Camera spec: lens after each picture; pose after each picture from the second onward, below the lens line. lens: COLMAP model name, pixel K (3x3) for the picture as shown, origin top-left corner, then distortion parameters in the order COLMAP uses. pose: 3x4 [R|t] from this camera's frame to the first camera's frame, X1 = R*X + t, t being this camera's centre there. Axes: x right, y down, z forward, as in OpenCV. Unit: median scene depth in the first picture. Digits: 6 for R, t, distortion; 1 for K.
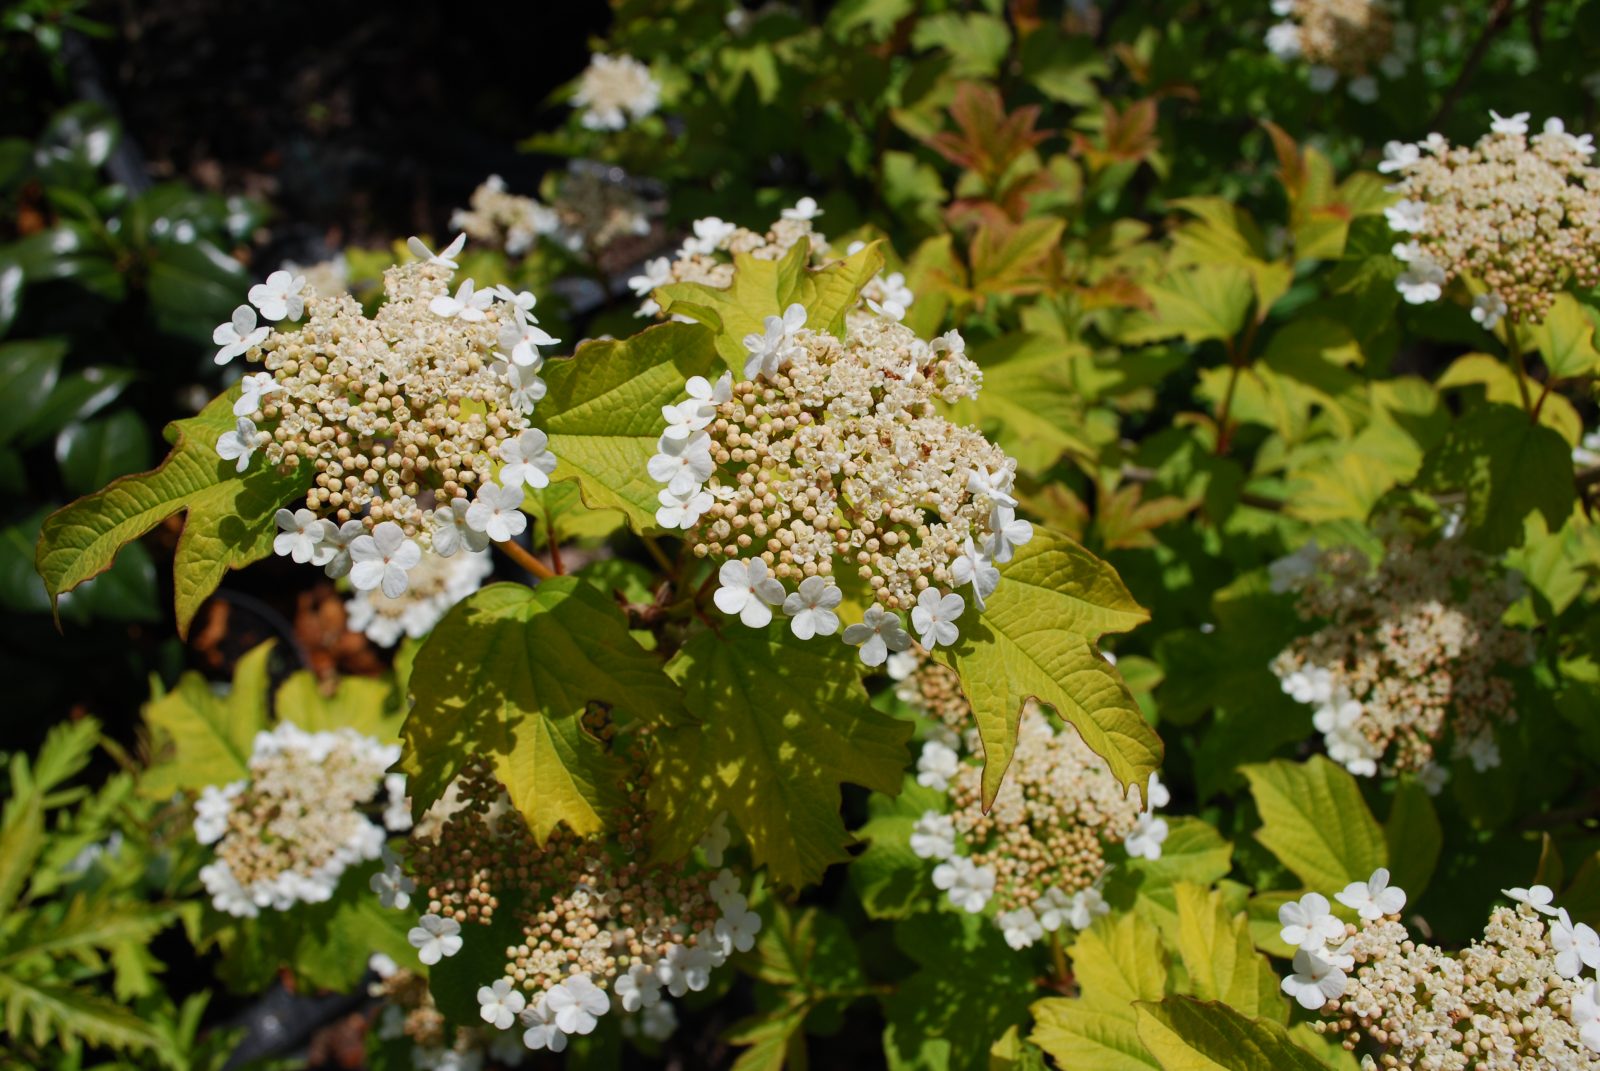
lens RADIAL K [[1423.1, 0, 800.0], [0, 1423.1, 535.5], [0, 0, 1]] dist [-0.076392, 0.002543]
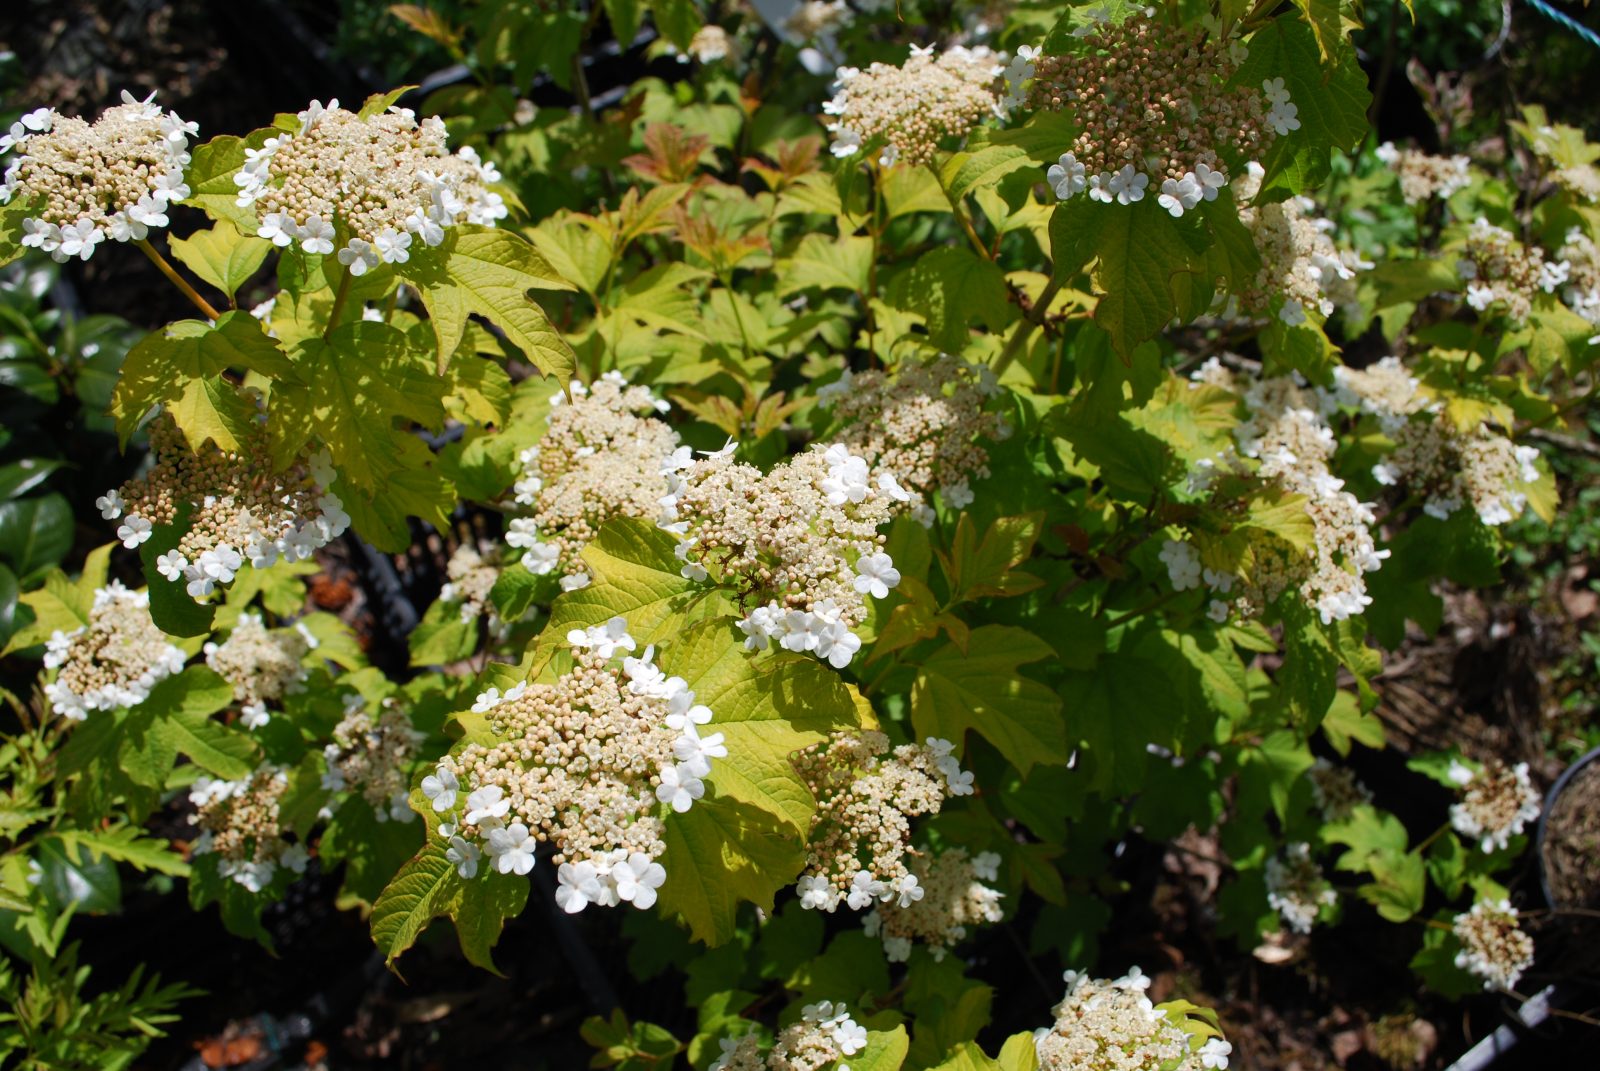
lens RADIAL K [[1423.1, 0, 800.0], [0, 1423.1, 535.5], [0, 0, 1]] dist [-0.076392, 0.002543]
pose [[0.998615, -0.052361, 0.005075, 0.374730], [0.052493, 0.985496, -0.161375, 0.471231], [0.003449, 0.161418, 0.986880, -0.410340]]
